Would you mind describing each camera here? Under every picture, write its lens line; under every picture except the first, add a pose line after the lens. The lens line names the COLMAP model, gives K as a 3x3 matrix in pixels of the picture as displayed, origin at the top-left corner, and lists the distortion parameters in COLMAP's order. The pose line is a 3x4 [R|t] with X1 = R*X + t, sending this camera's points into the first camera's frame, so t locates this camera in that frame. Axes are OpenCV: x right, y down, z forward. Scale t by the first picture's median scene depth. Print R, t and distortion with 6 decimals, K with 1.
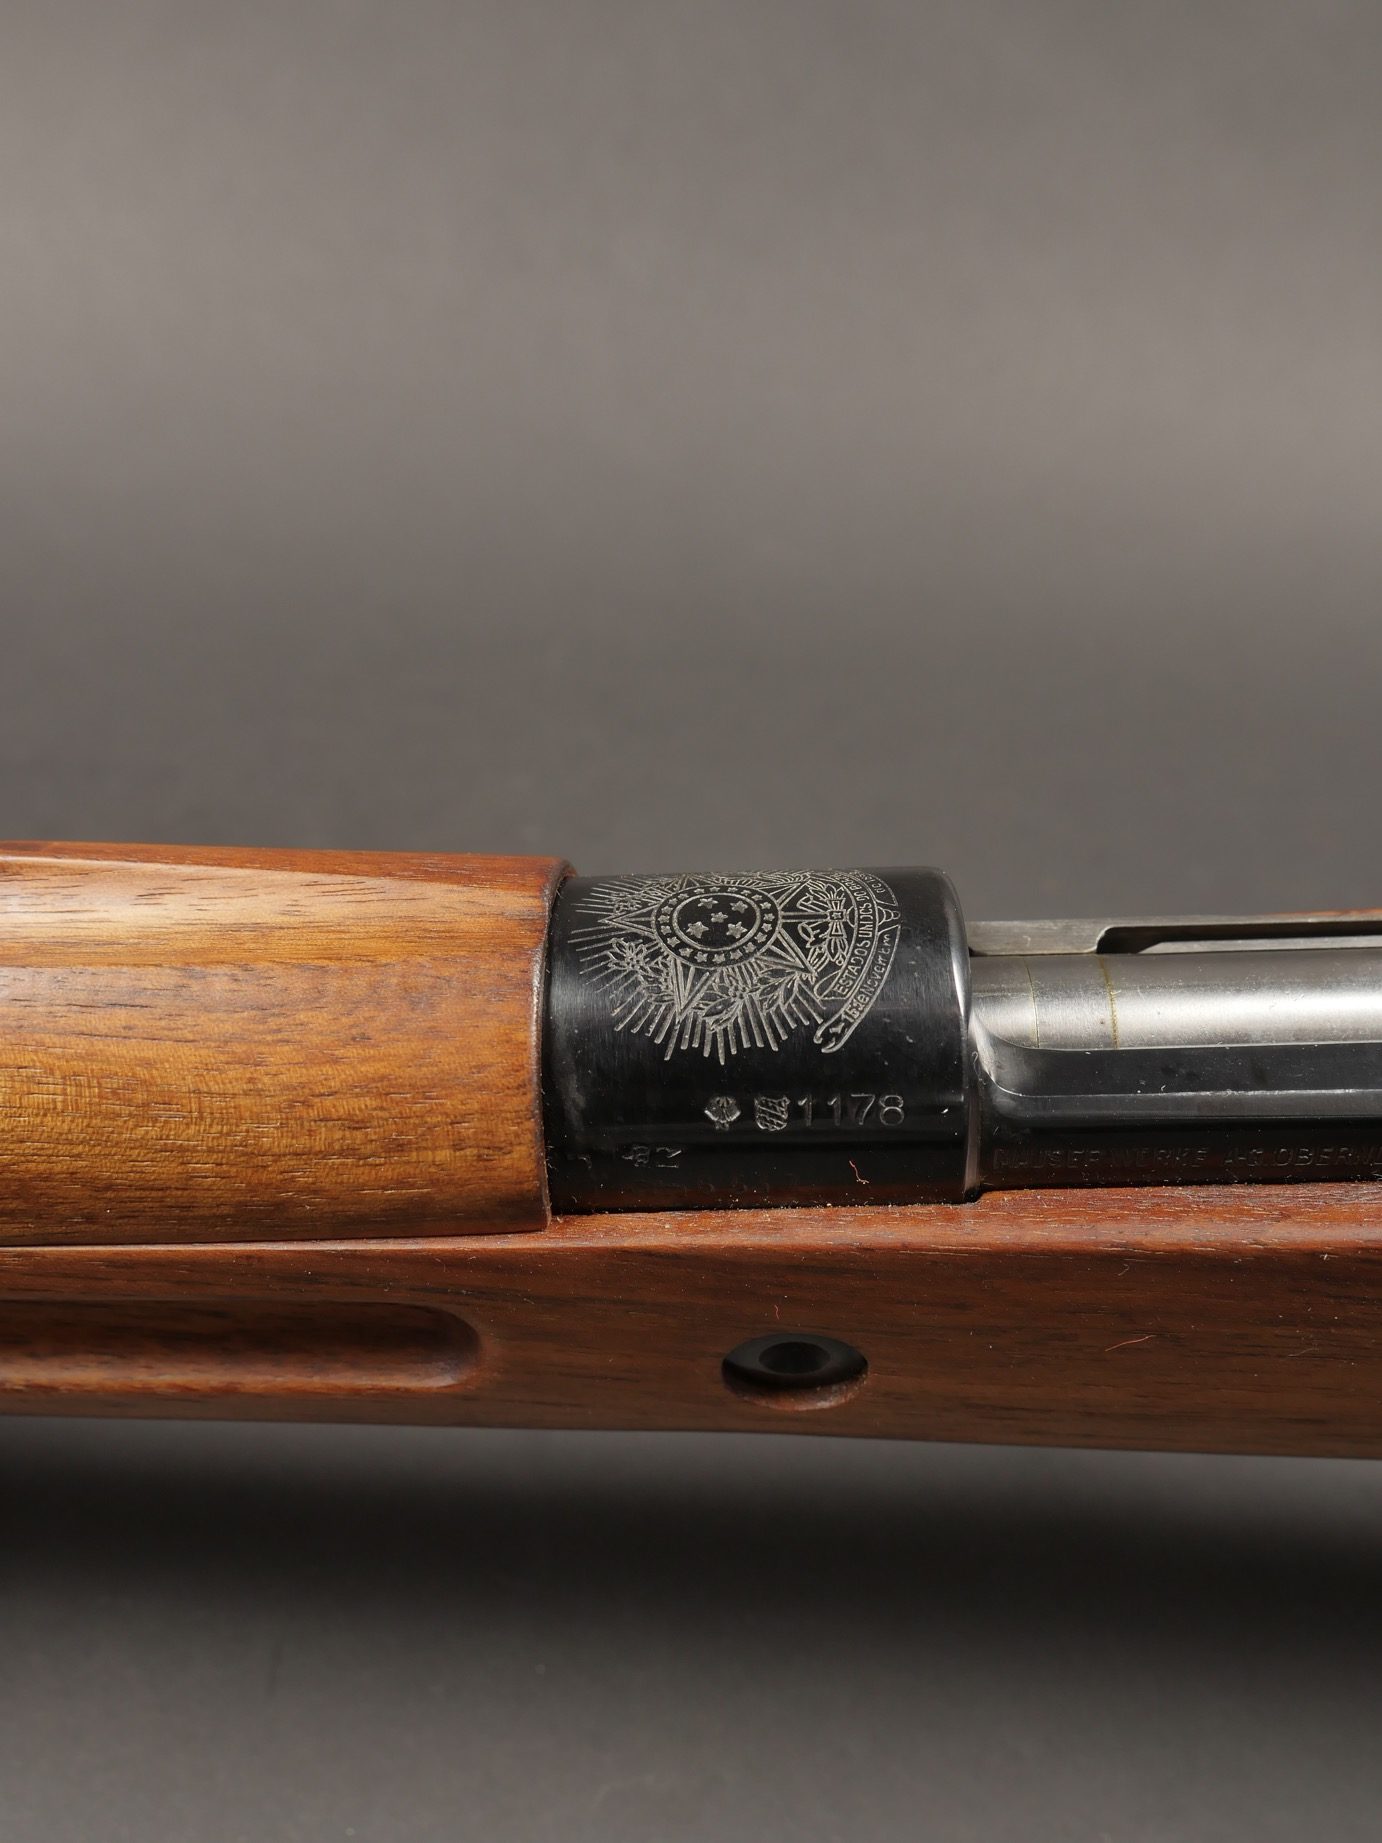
lens RADIAL K [[1515.2, 0, 691.7], [0, 1515.2, 922.8], [0, 0, 1]] dist [0.009937, -0.013819]
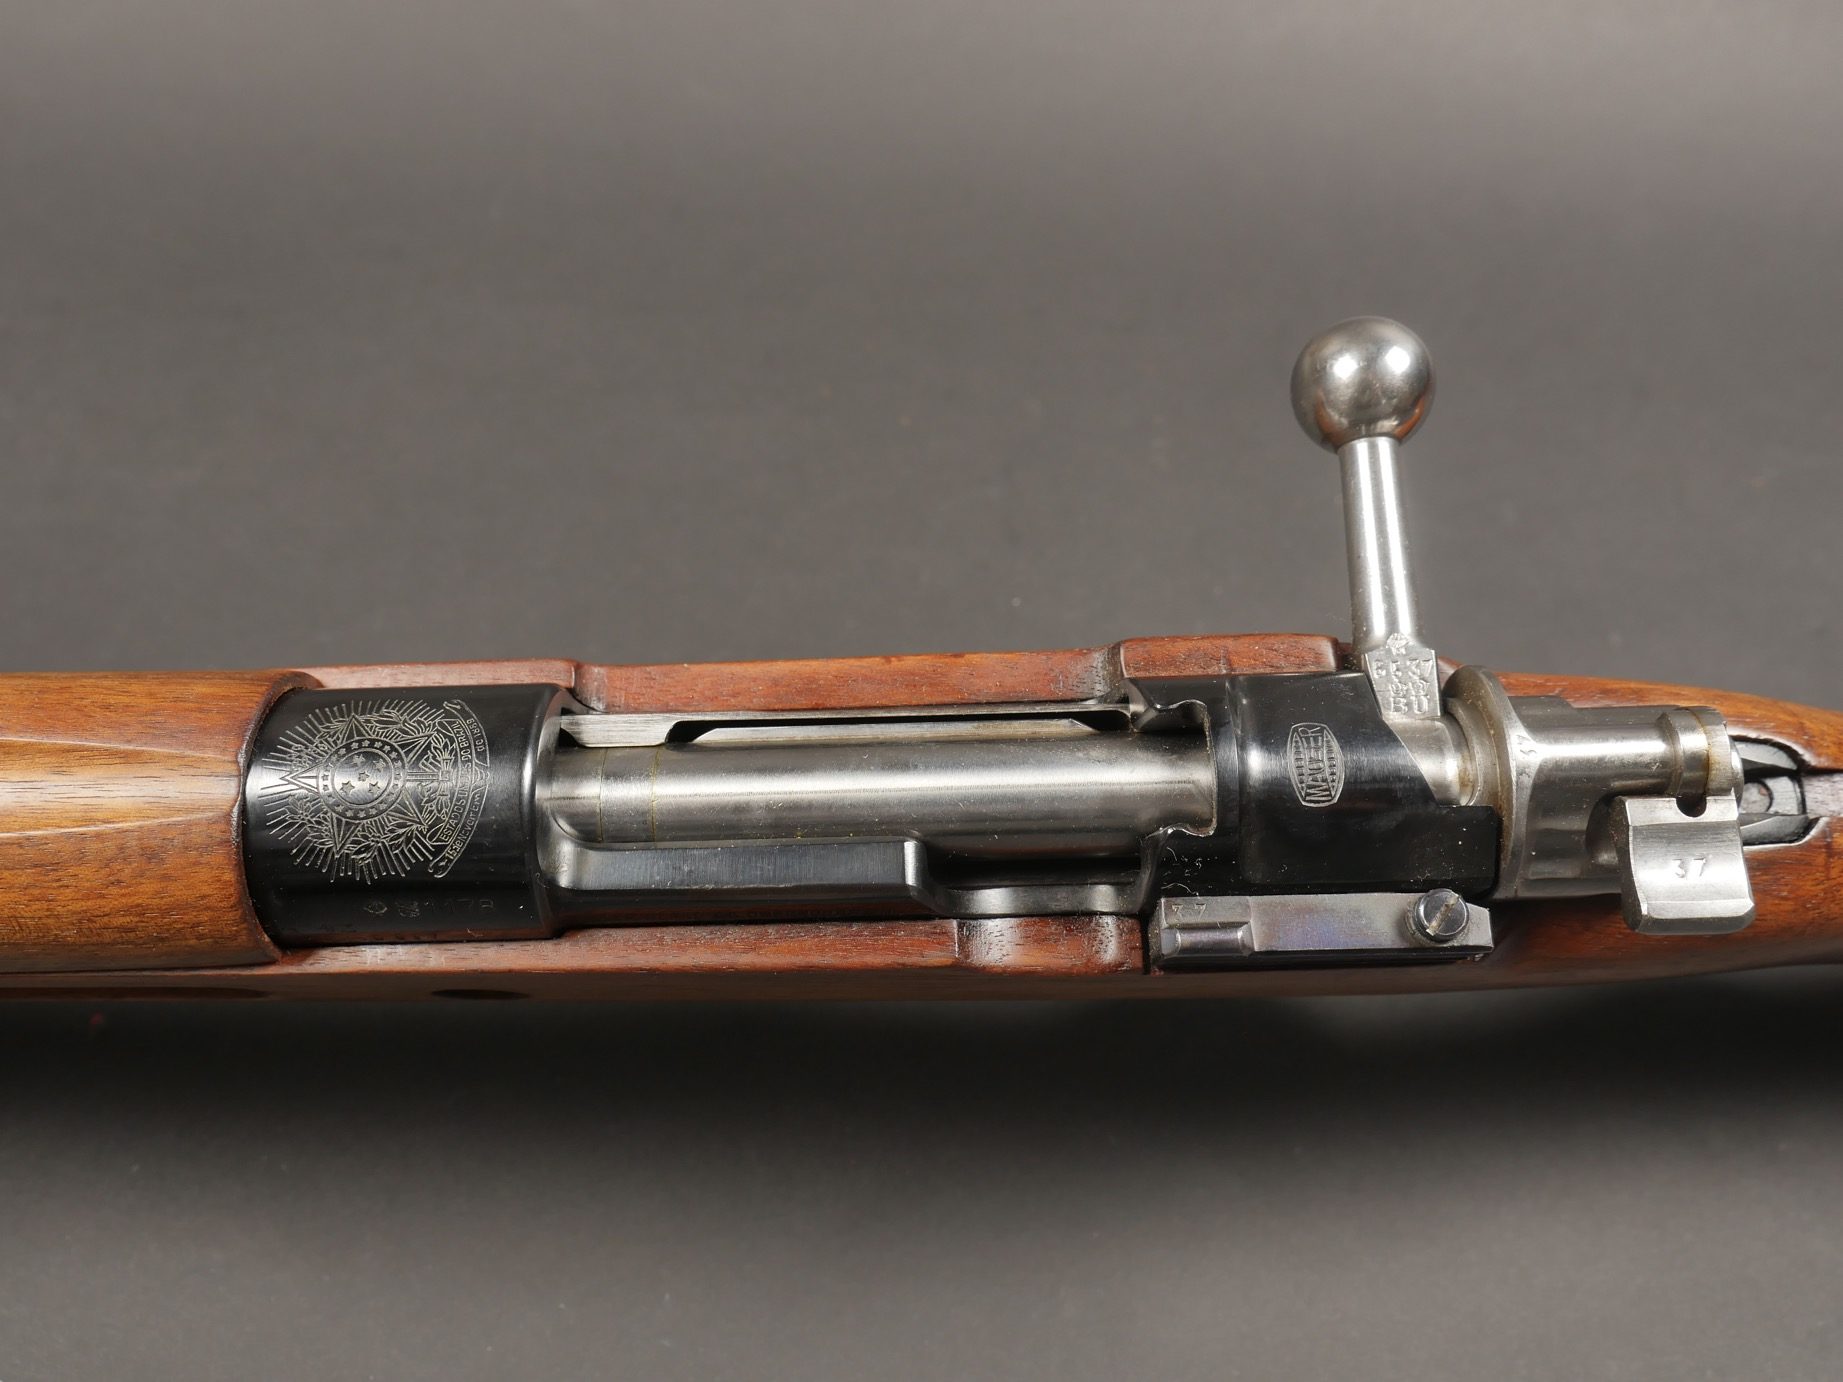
lens RADIAL K [[1515.2, 0, 920.7], [0, 1515.2, 689.9], [0, 0, 1]] dist [0.009937, -0.013819]
pose [[0.998221, -0.023633, 0.054733, 0.490000], [-0.005697, 0.876058, 0.482173, -0.807769], [-0.059344, -0.481627, 0.874365, -0.261964]]
